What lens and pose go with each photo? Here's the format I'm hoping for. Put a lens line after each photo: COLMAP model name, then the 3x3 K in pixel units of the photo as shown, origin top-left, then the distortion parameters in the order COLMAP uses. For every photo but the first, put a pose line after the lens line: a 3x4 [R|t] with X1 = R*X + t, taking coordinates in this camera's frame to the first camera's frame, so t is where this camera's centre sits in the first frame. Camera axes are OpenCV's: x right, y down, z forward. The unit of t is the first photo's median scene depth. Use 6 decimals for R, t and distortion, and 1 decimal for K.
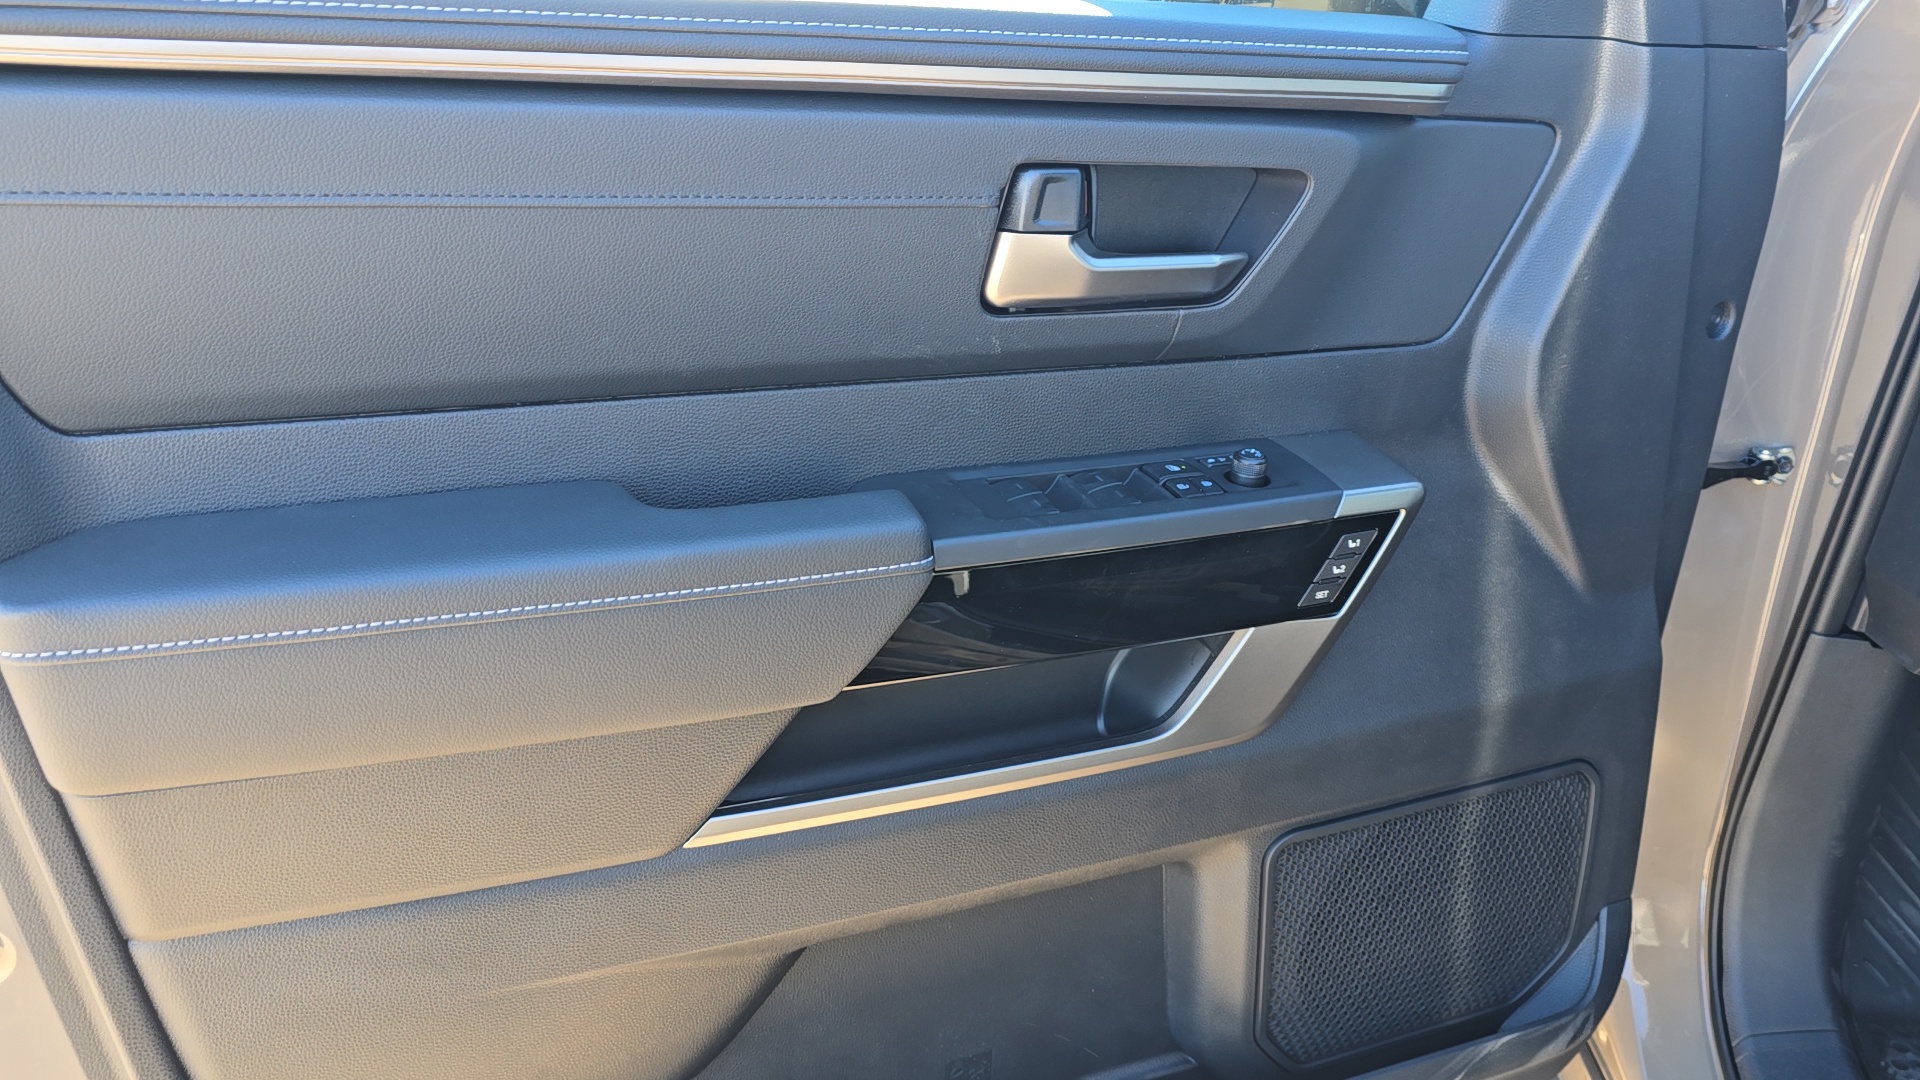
lens RADIAL K [[1596.4, 0, 966.6], [0, 1596.4, 540.6], [0, 0, 1]] dist [0.000375, -0.002989]
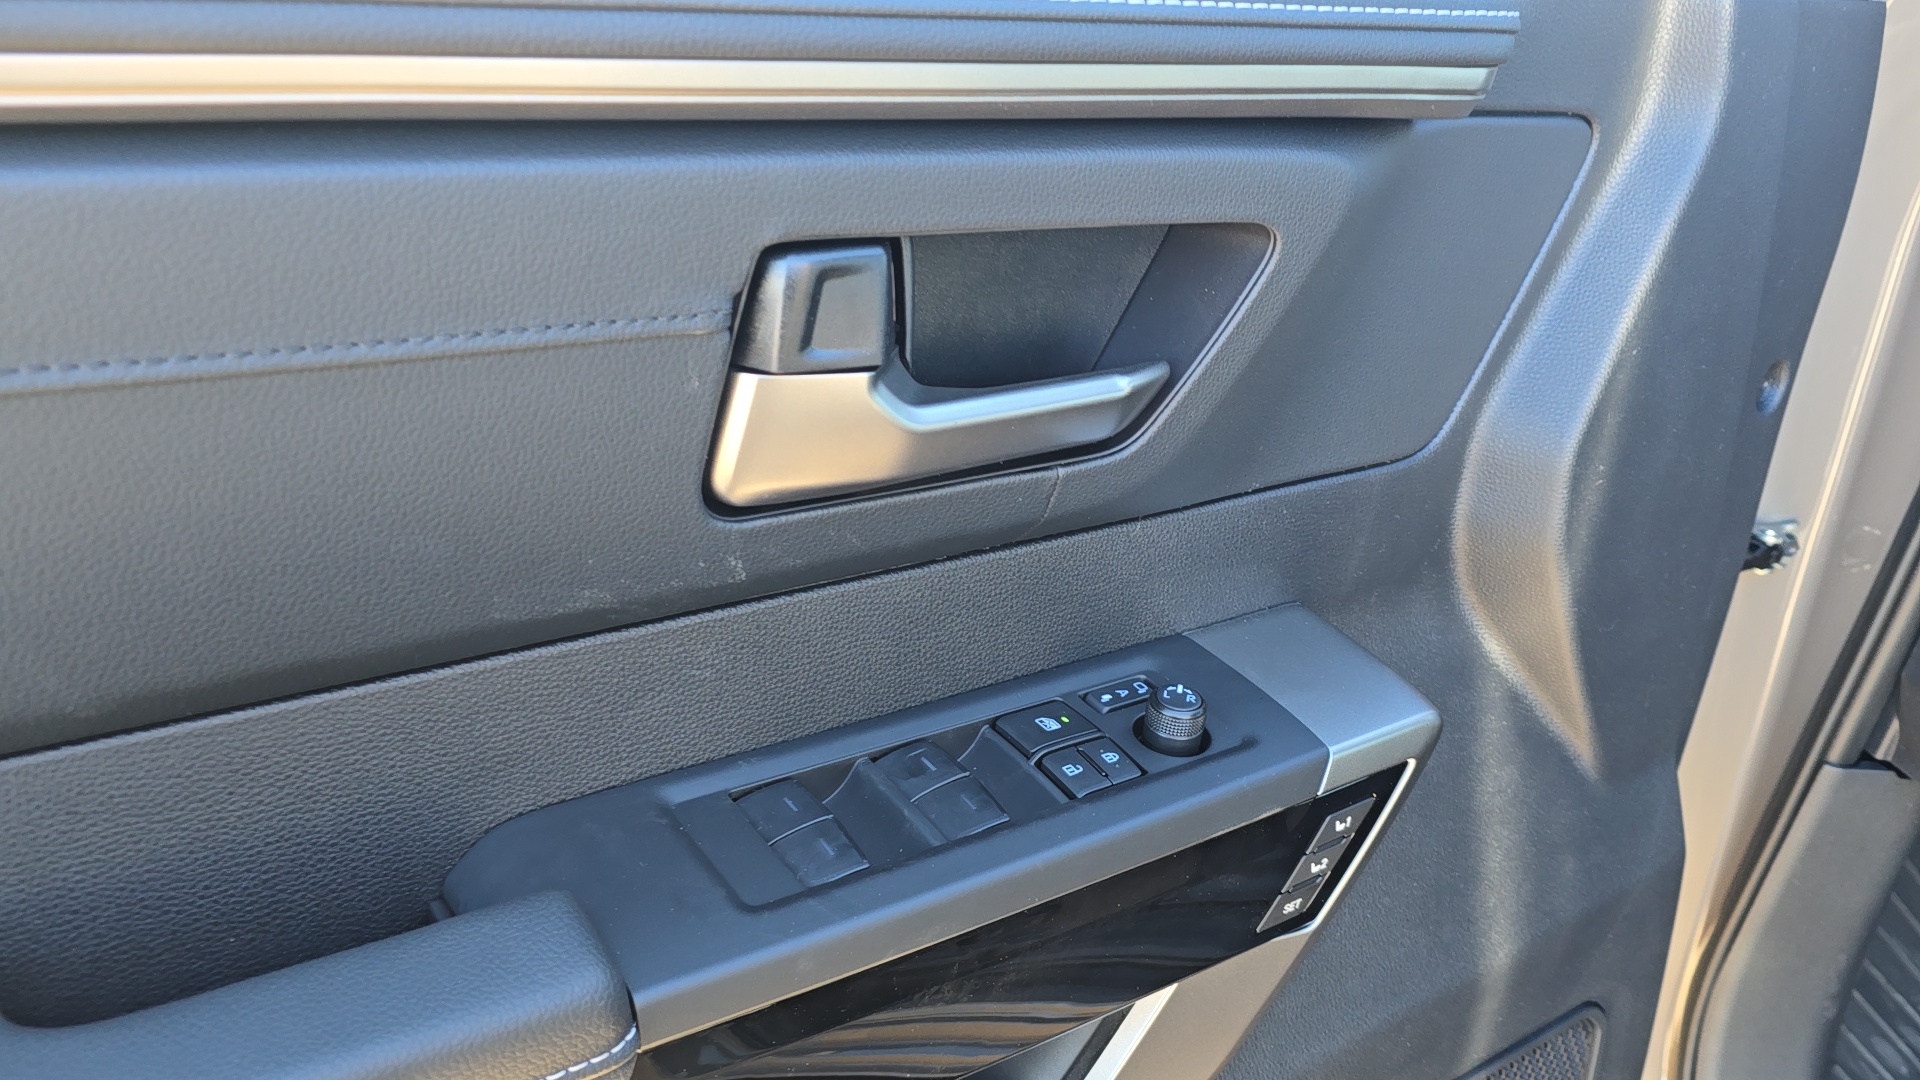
lens RADIAL K [[1596.4, 0, 959.6], [0, 1596.4, 531.1], [0, 0, 1]] dist [0.000375, -0.002989]
pose [[0.985941, -0.050628, 0.159238, 0.006634], [0.042751, 0.997705, 0.052512, -0.147646], [-0.161532, -0.044966, 0.985843, 0.424179]]
